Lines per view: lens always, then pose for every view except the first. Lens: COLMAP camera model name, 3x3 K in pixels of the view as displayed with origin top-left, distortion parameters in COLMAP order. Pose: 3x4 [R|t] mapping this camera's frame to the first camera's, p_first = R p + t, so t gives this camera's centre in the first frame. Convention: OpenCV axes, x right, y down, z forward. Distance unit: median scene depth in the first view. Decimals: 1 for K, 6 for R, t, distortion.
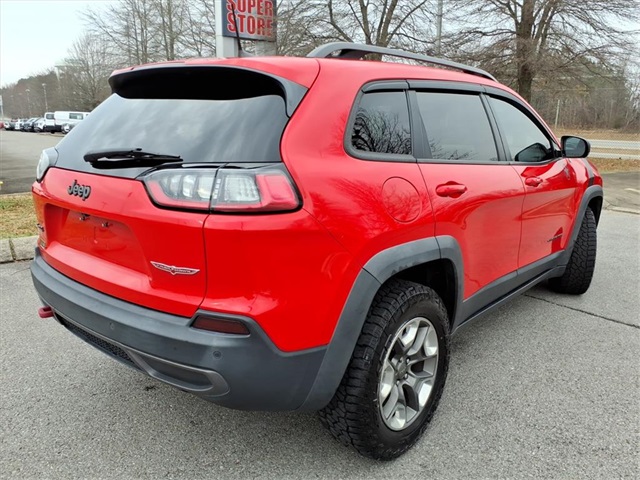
lens RADIAL K [[502.0, 0, 320.0], [0, 502.0, 240.0], [0, 0, 1]] dist [0.011283, -0.004893]
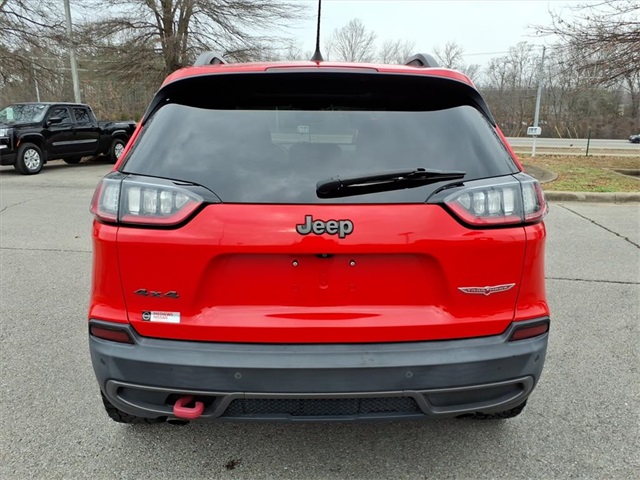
lens RADIAL K [[502.0, 0, 320.0], [0, 502.0, 240.0], [0, 0, 1]] dist [0.011283, -0.004893]
pose [[0.756082, -0.169721, 0.632088, -1.010376], [0.161371, 0.984317, 0.071271, -0.139839], [-0.634271, 0.048114, 0.771612, 0.406178]]
